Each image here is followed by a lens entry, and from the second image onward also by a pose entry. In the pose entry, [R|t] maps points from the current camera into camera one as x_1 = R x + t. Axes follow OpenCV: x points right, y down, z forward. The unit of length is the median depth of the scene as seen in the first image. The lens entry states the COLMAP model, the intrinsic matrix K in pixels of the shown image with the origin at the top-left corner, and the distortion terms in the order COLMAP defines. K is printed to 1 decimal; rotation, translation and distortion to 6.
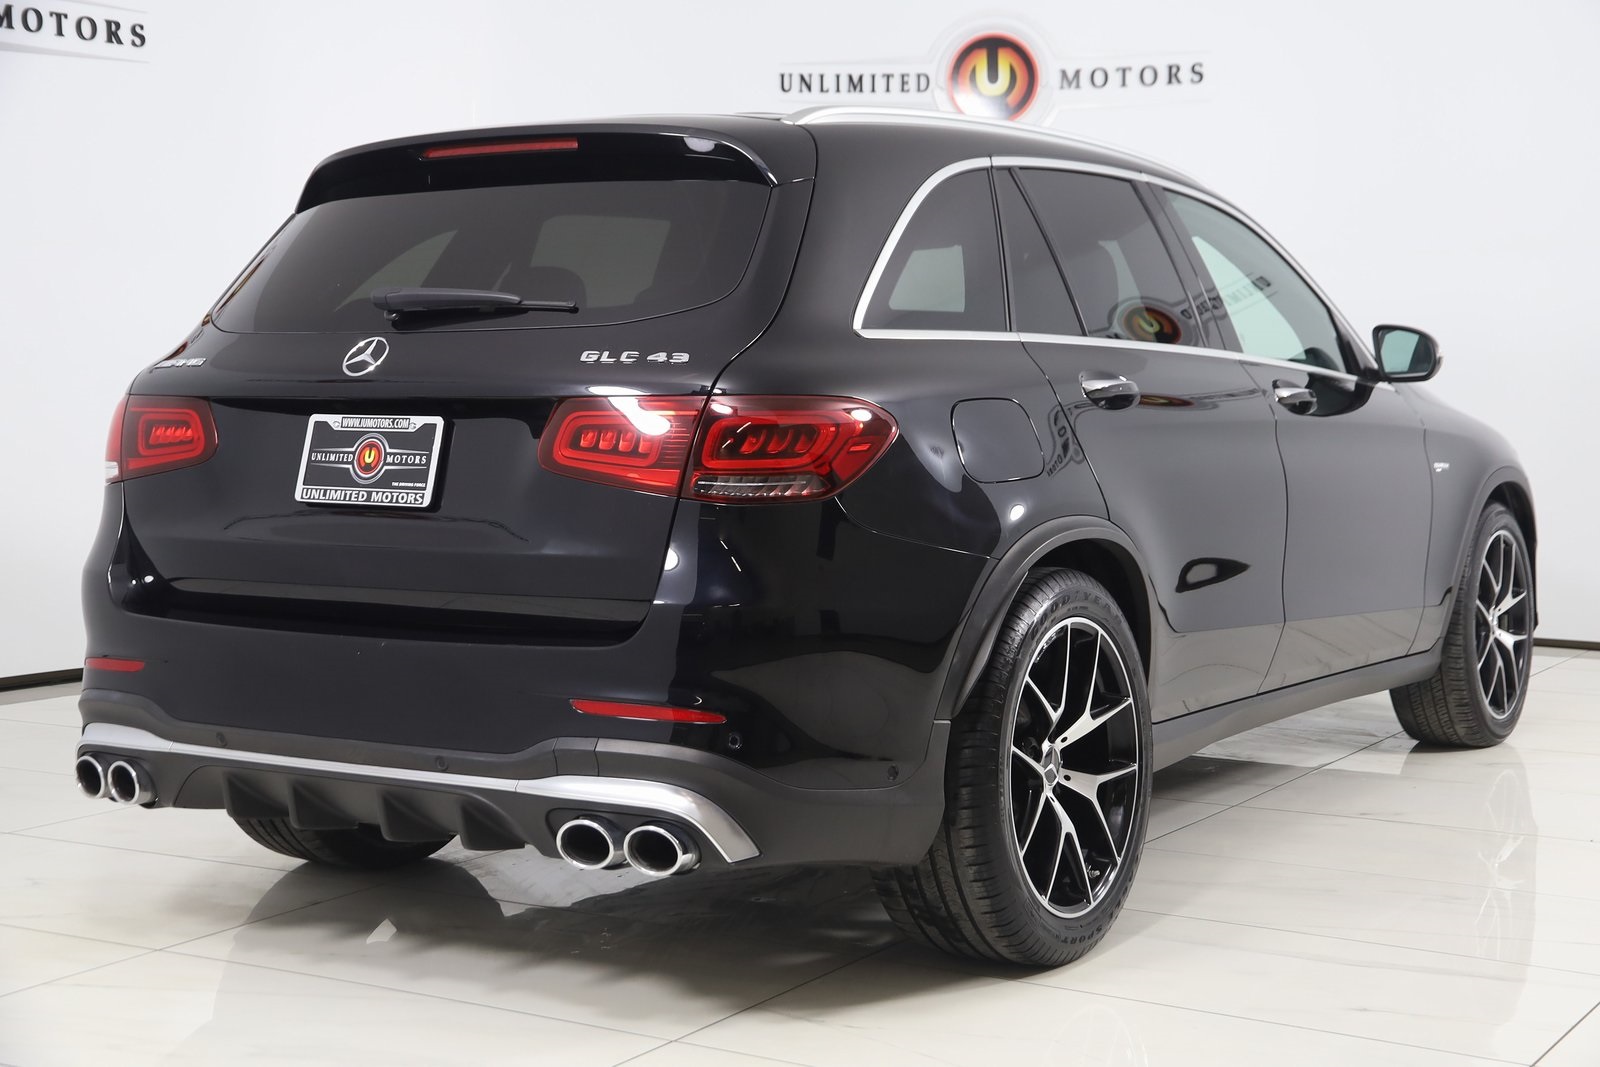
lens RADIAL K [[2199.2, 0, 810.3], [0, 2199.2, 531.6], [0, 0, 1]] dist [0.071462, 0.009963]
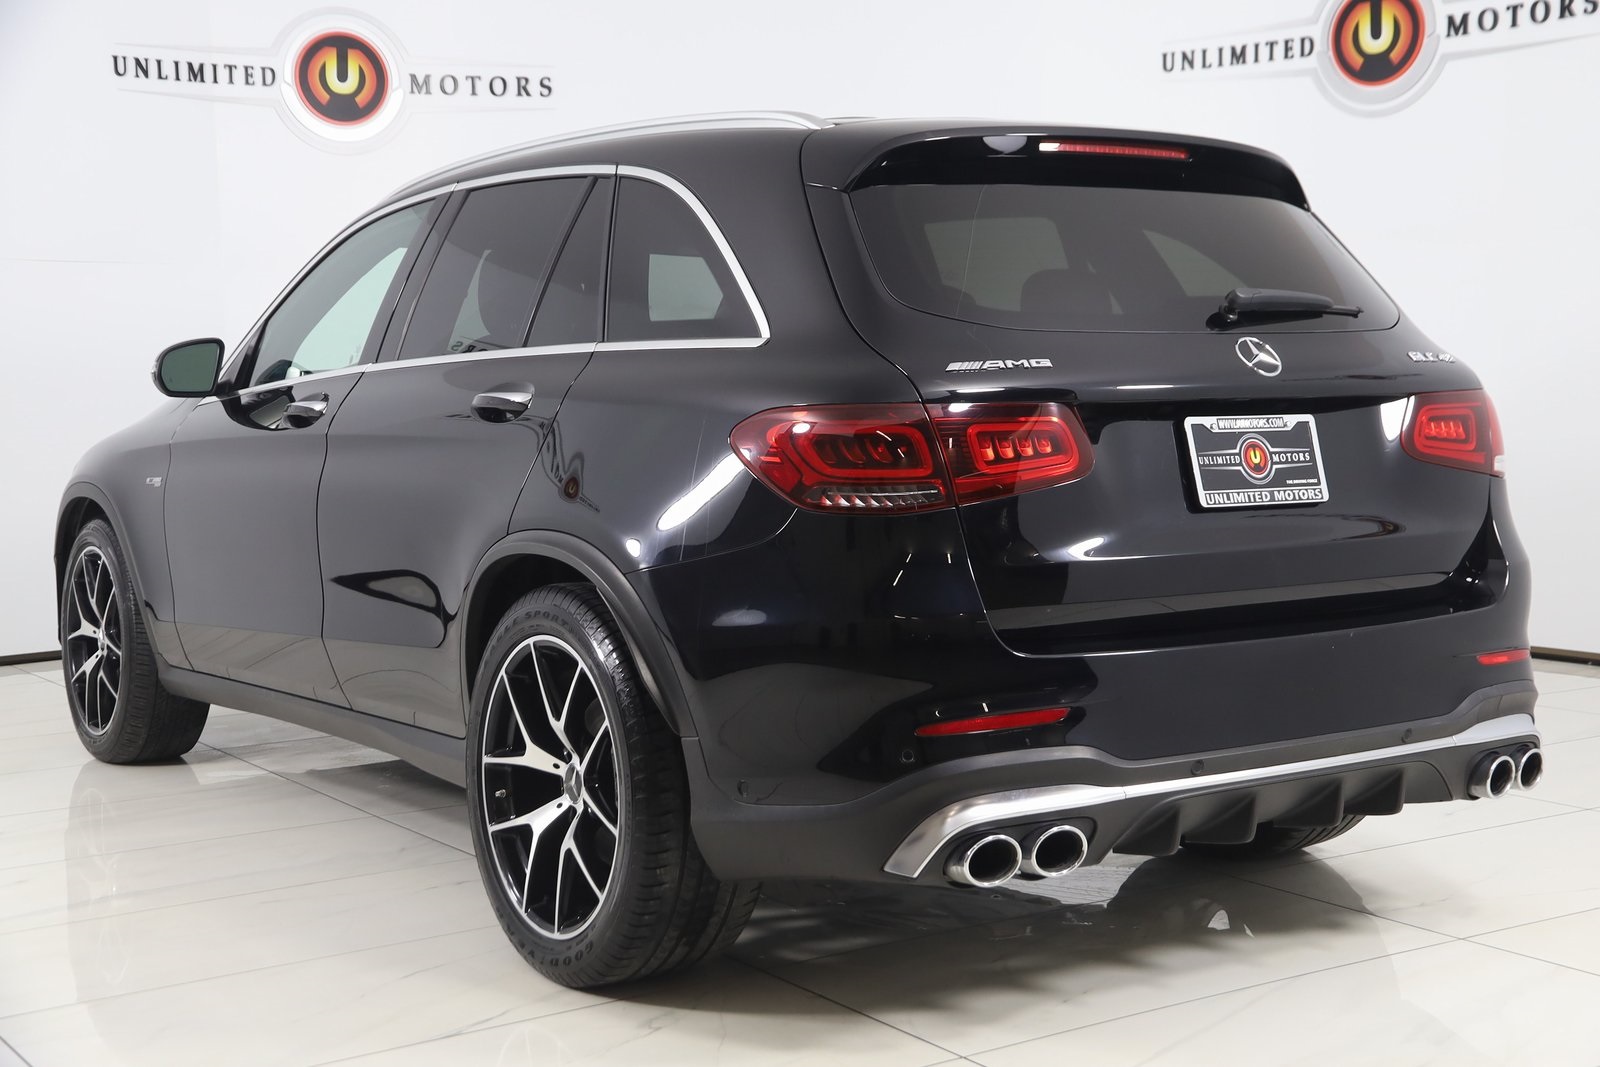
lens RADIAL K [[2246.8, 0, 816.0], [0, 2246.8, 533.5], [0, 0, 1]] dist [0.088952, 0.014880]
pose [[0.395150, -0.064706, 0.916335, -1.215557], [0.078098, 0.996271, 0.036673, -0.052476], [-0.915291, 0.057073, 0.398730, 0.778776]]
